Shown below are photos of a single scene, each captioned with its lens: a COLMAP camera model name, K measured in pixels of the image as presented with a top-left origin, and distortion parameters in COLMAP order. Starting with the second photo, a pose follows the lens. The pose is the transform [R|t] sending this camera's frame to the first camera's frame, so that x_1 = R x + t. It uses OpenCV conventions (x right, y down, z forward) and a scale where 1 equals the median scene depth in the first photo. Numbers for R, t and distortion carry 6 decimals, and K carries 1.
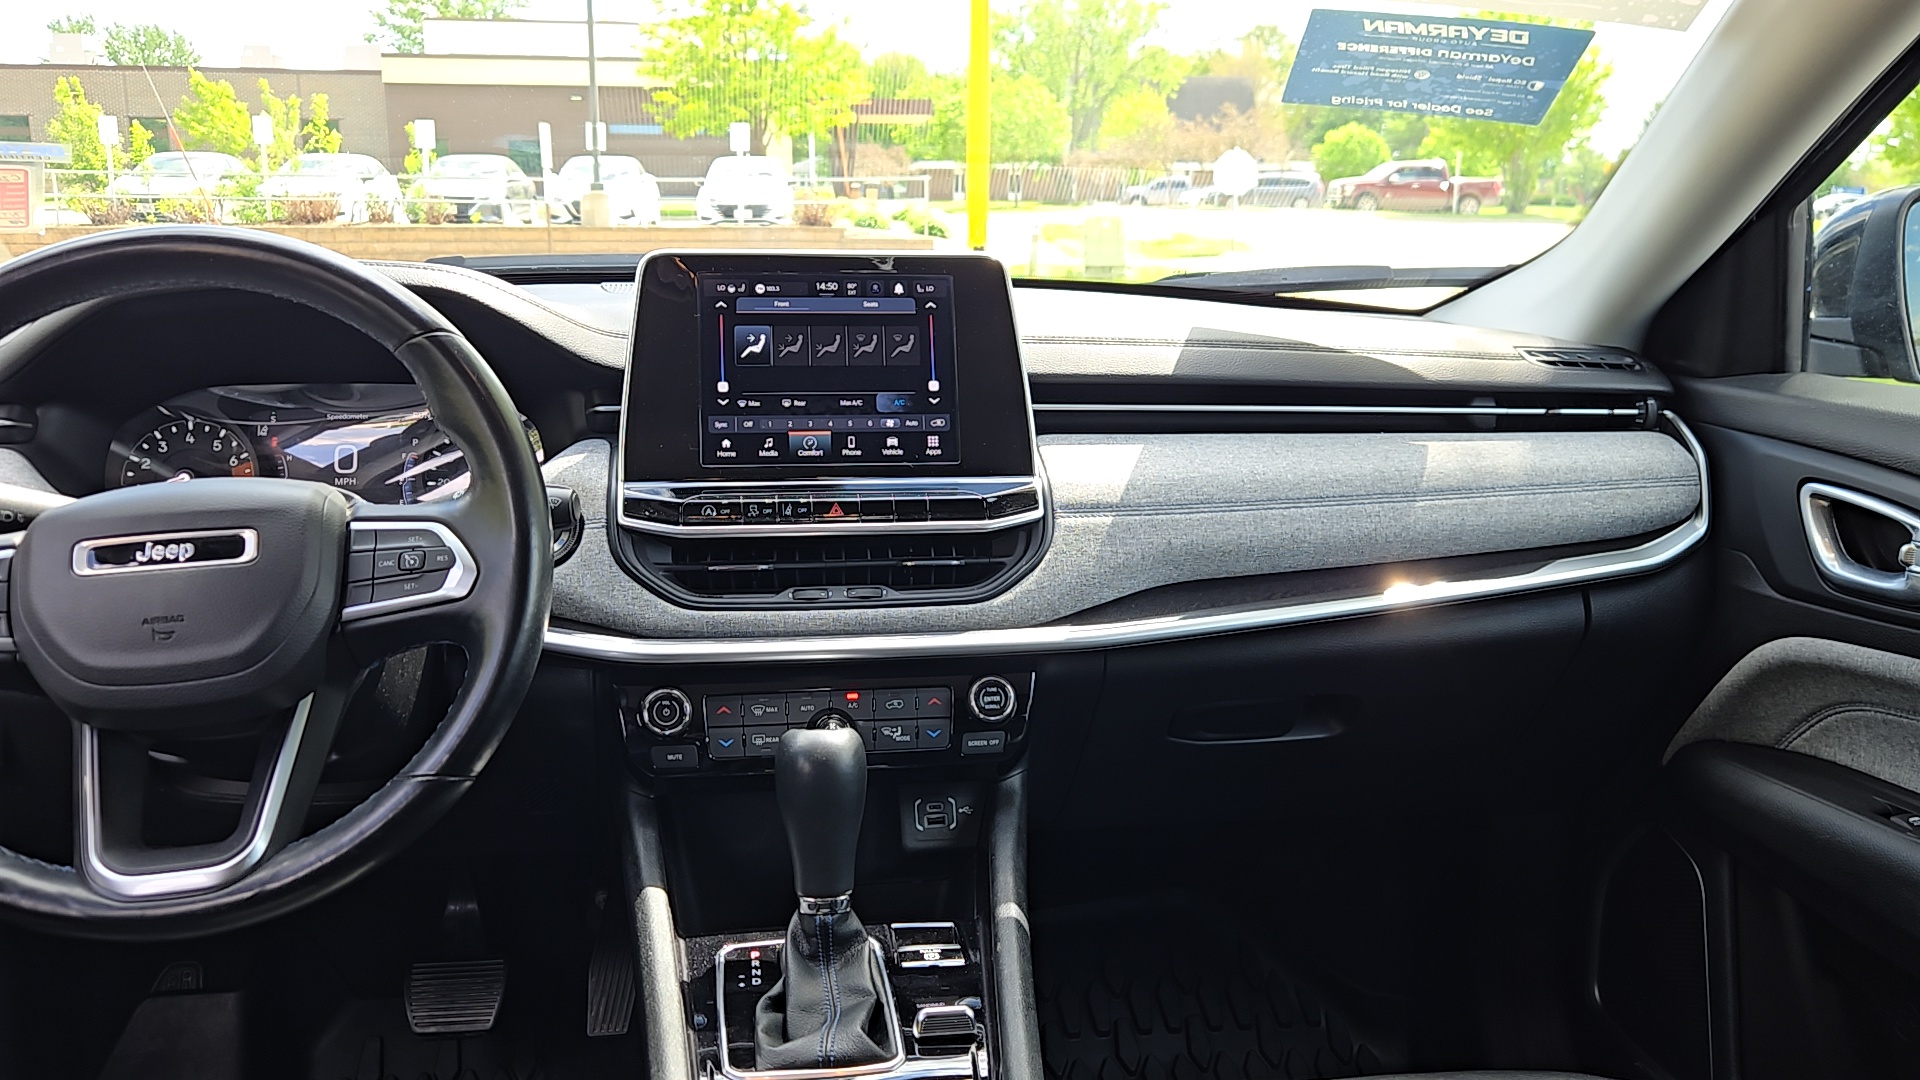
lens RADIAL K [[1619.1, 0, 960.4], [0, 1619.1, 545.2], [0, 0, 1]] dist [0.025782, 0.002569]
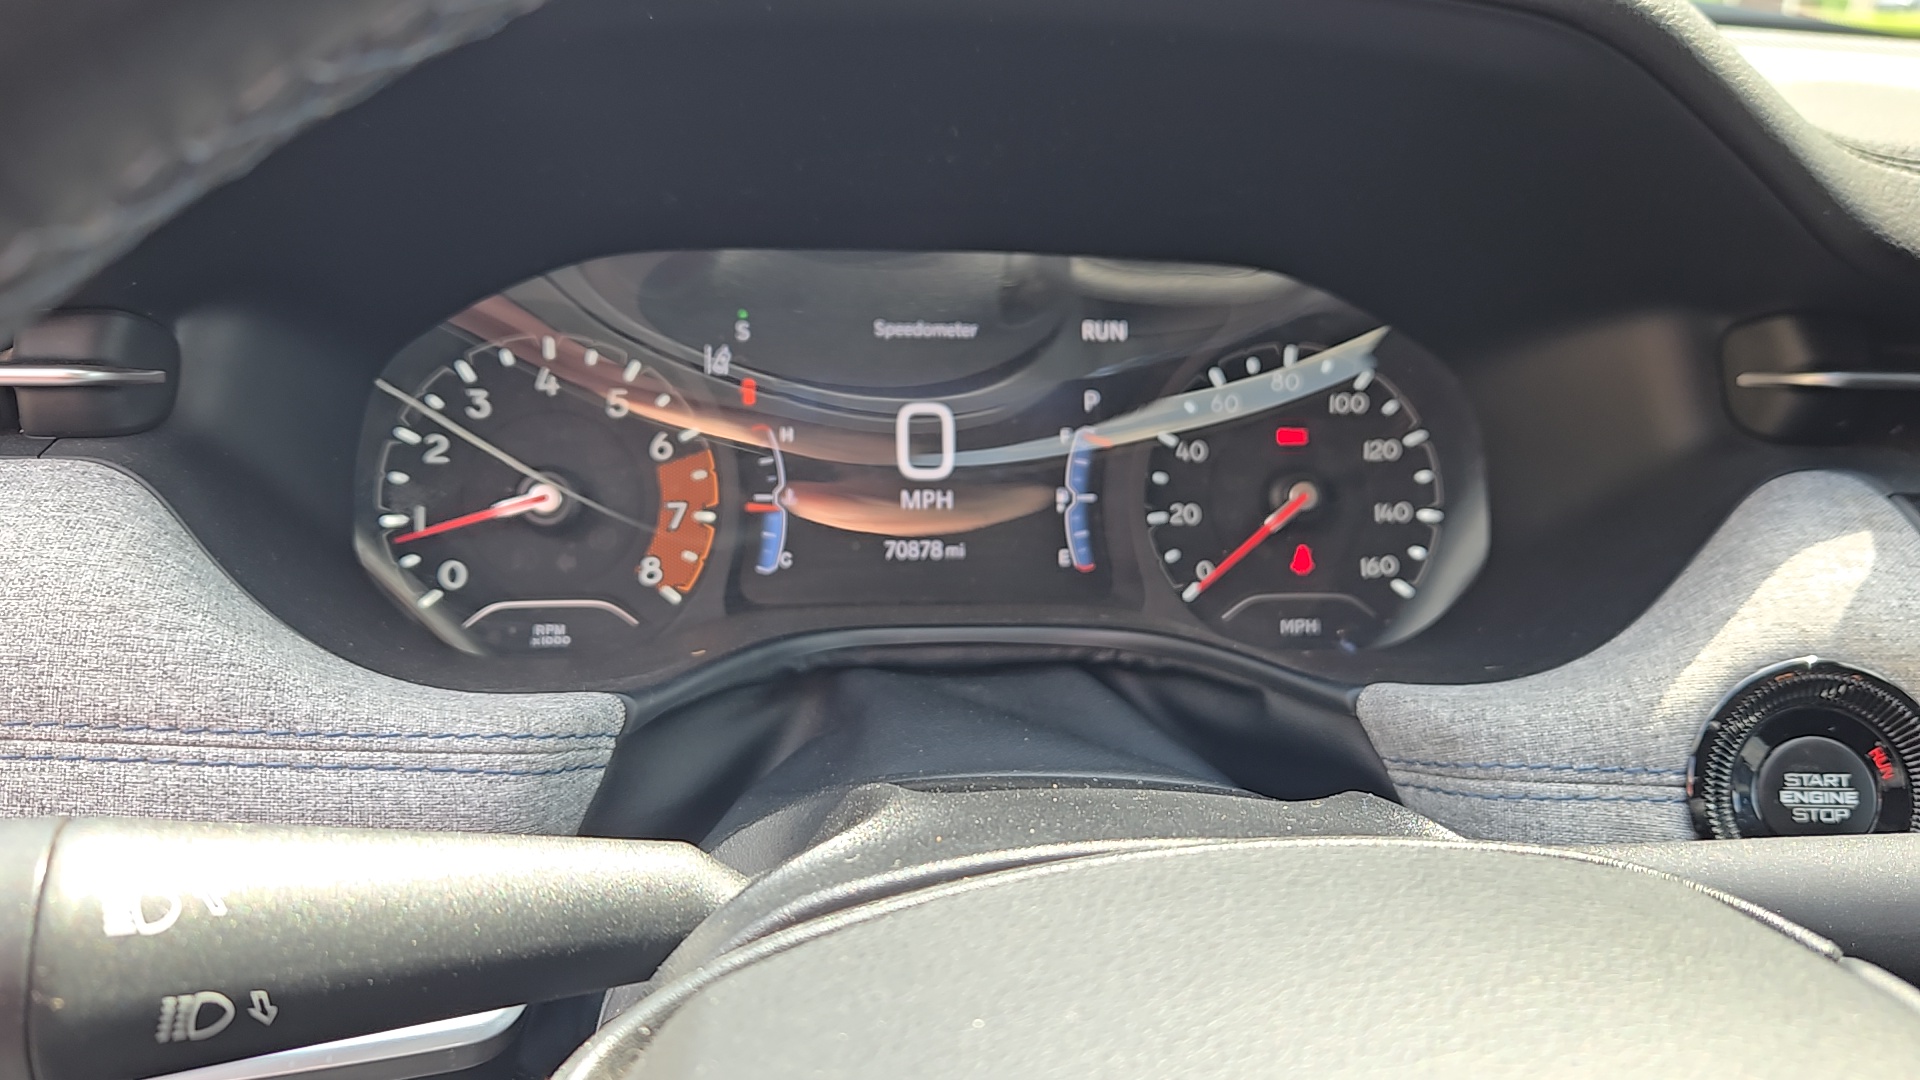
lens RADIAL K [[1606.9, 0, 962.5], [0, 1606.9, 582.0], [0, 0, 1]] dist [-0.001342, -0.003395]
pose [[0.999030, 0.039831, 0.018774, -0.418481], [-0.042251, 0.987186, 0.153880, -0.088783], [-0.012404, -0.154524, 0.987911, 0.684783]]
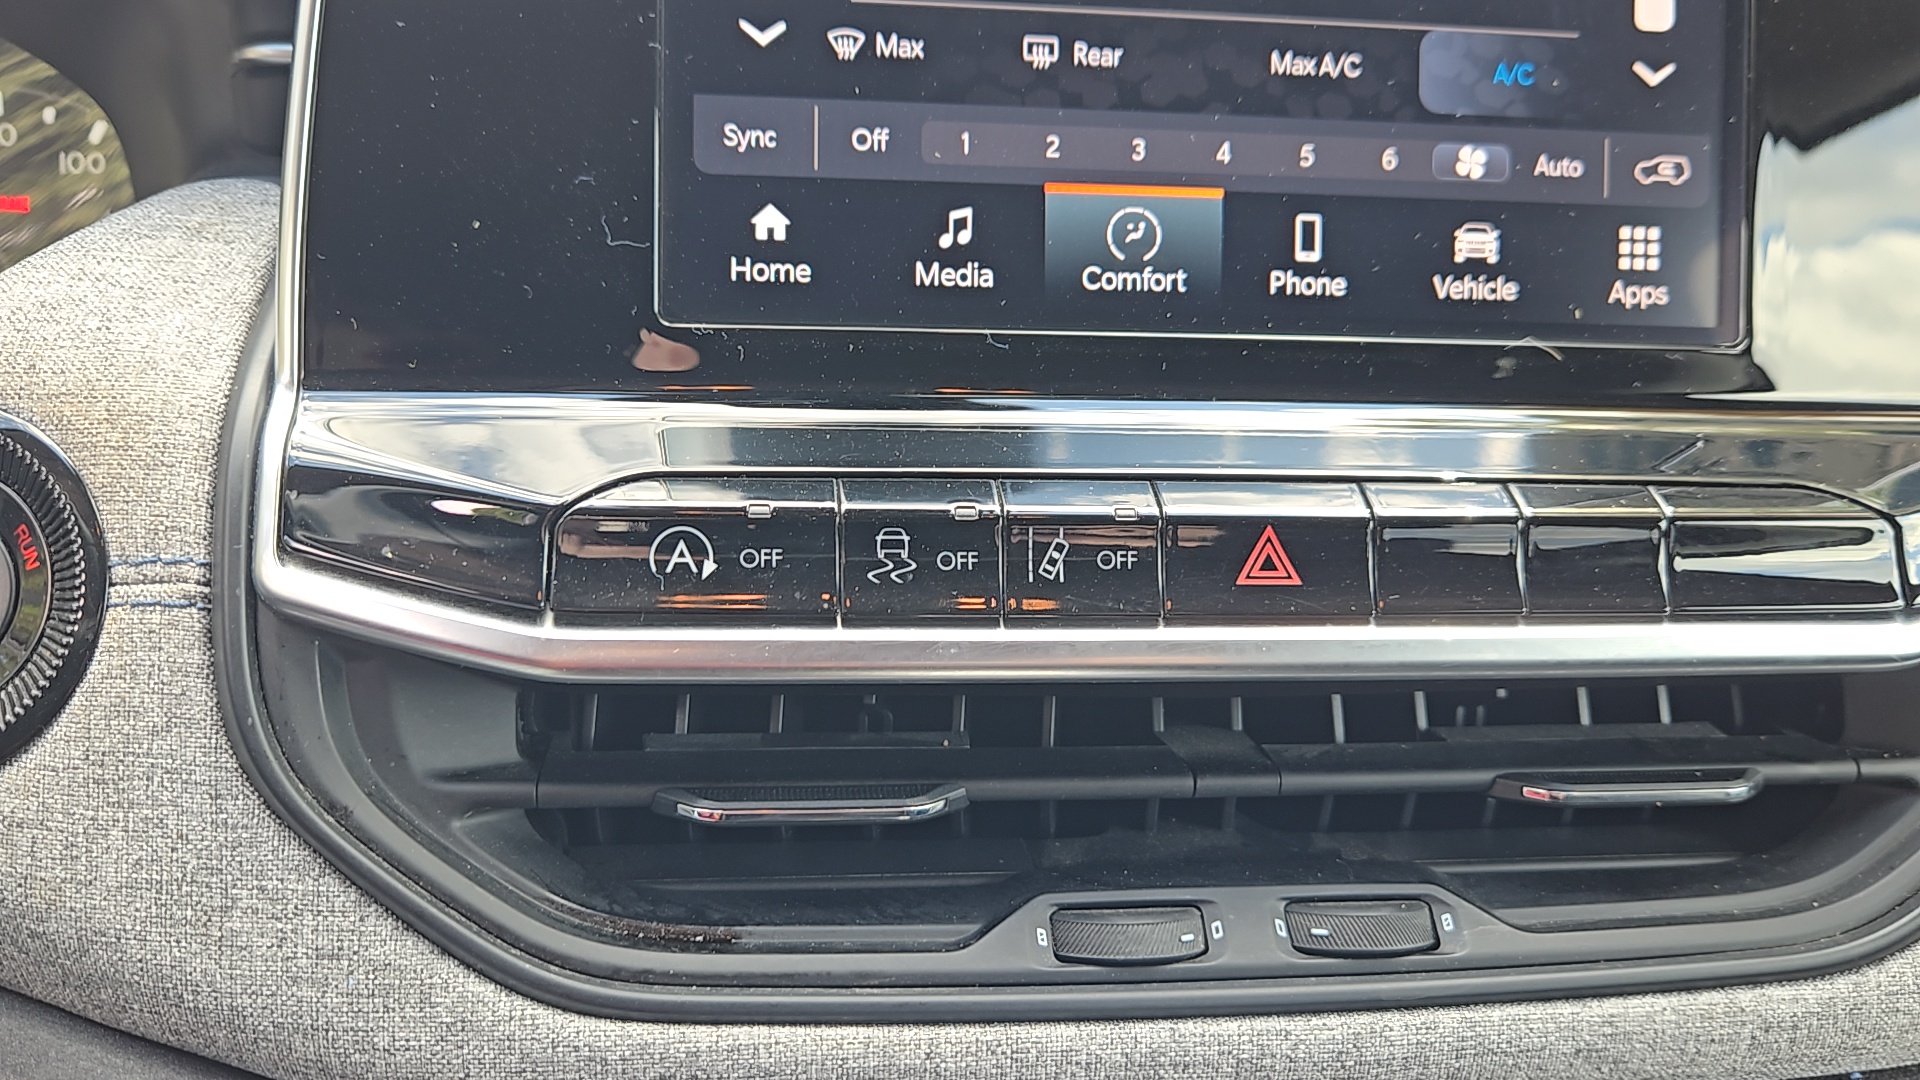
lens RADIAL K [[1623.9, 0, 960.3], [0, 1623.9, 525.4], [0, 0, 1]] dist [-0.007965, -0.015385]
pose [[0.998965, 0.045466, -0.001302, -0.115379], [-0.044742, 0.987404, 0.151763, -0.056404], [0.008186, -0.151548, 0.988416, 0.767460]]
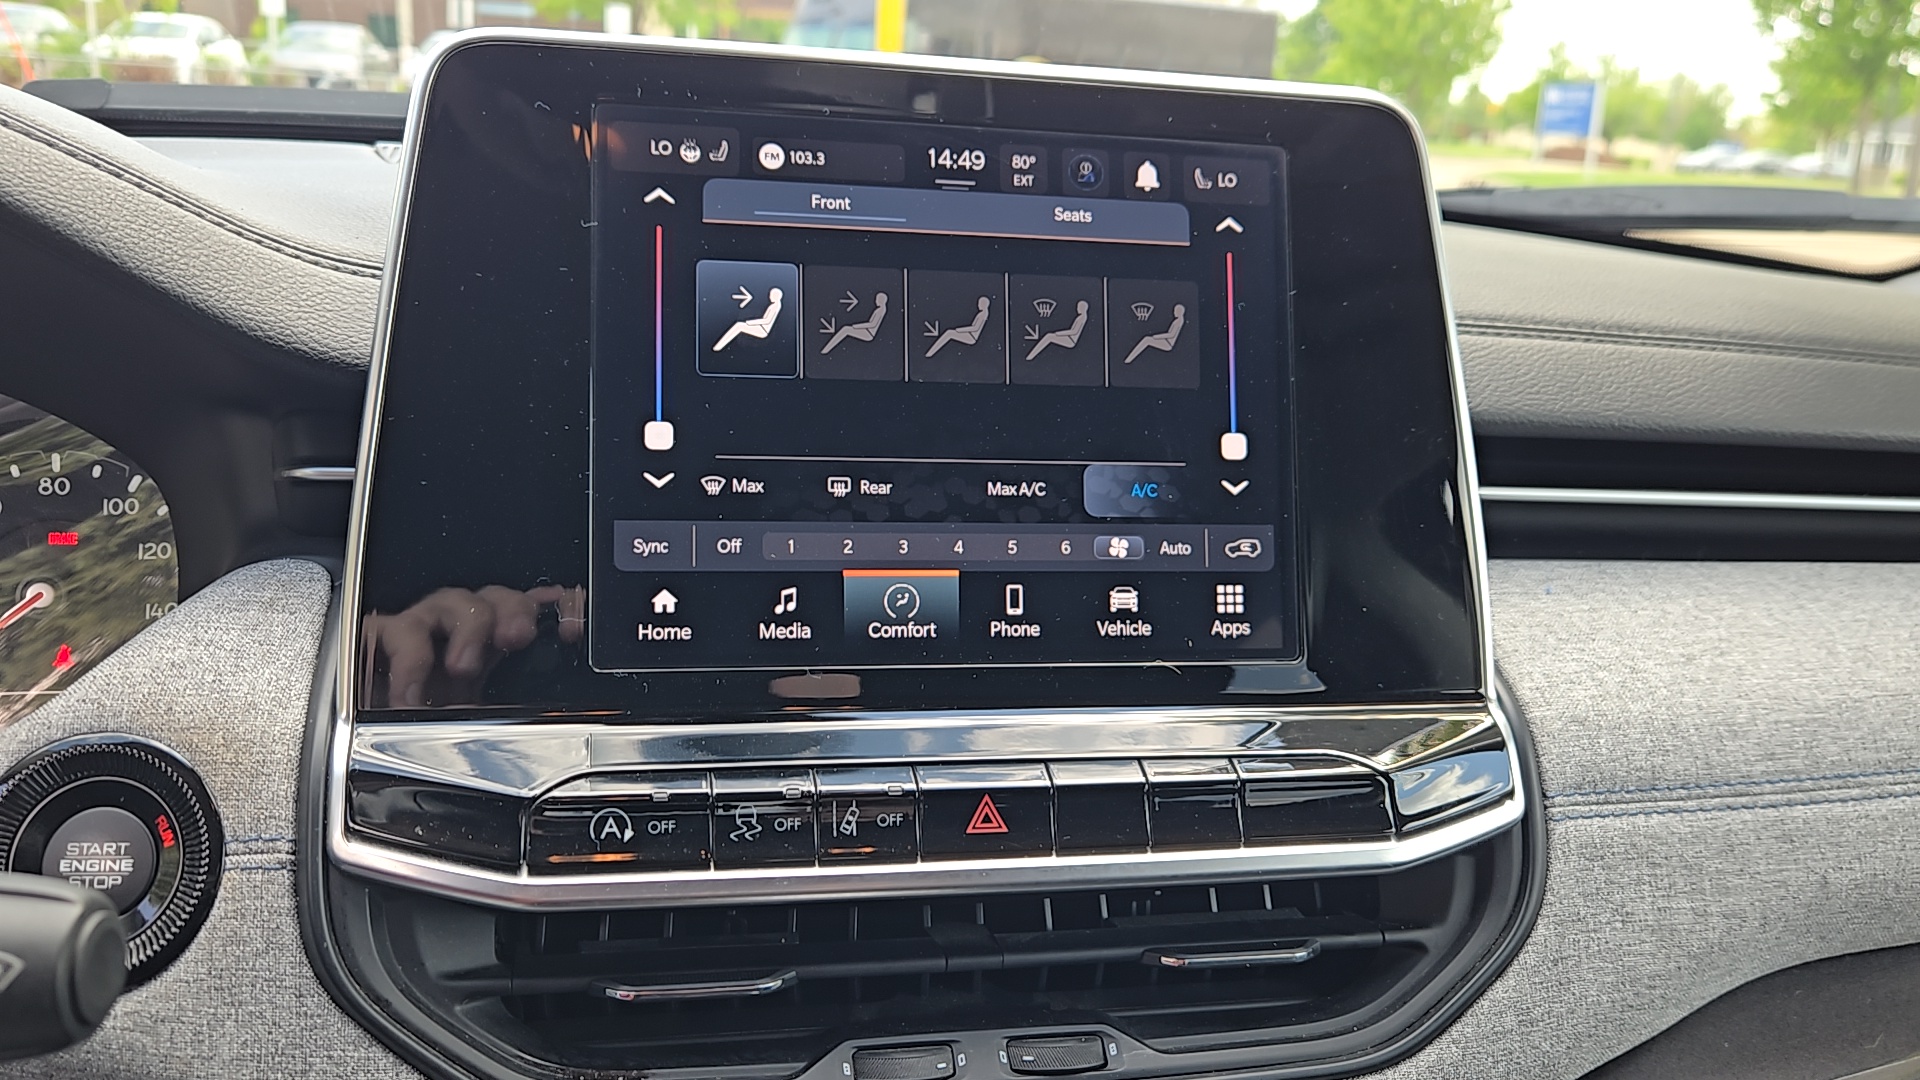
lens RADIAL K [[1594.0, 0, 951.5], [0, 1594.0, 533.8], [0, 0, 1]] dist [-0.000194, -0.006896]
pose [[0.996115, 0.032342, 0.081906, -0.111180], [-0.036508, 0.998088, 0.049884, -0.095857], [-0.080136, -0.052680, 0.995391, 0.653430]]
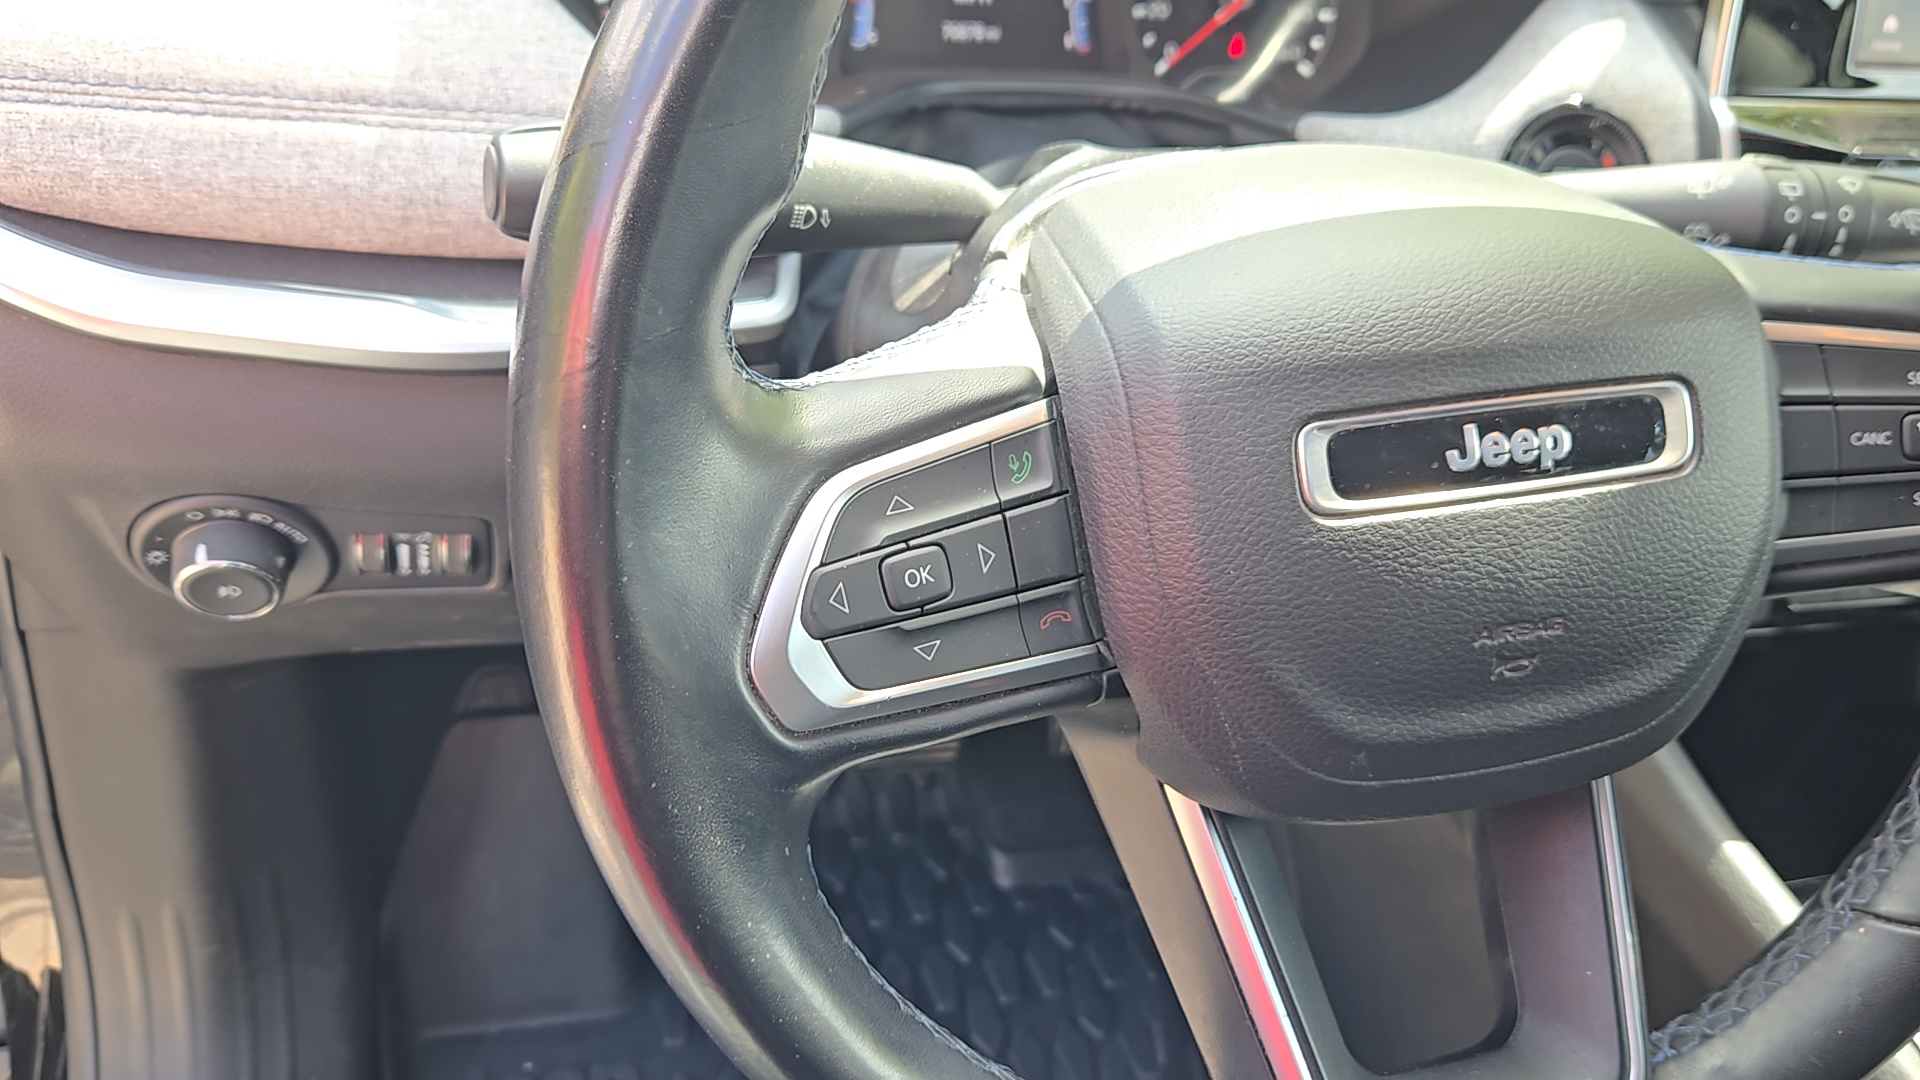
lens RADIAL K [[1594.0, 0, 951.5], [0, 1594.0, 533.8], [0, 0, 1]] dist [-0.000194, -0.006896]
pose [[0.988509, 0.018113, 0.150071, -0.511944], [-0.074782, 0.921391, 0.381374, -0.083849], [-0.131366, -0.388215, 0.912158, 0.507974]]
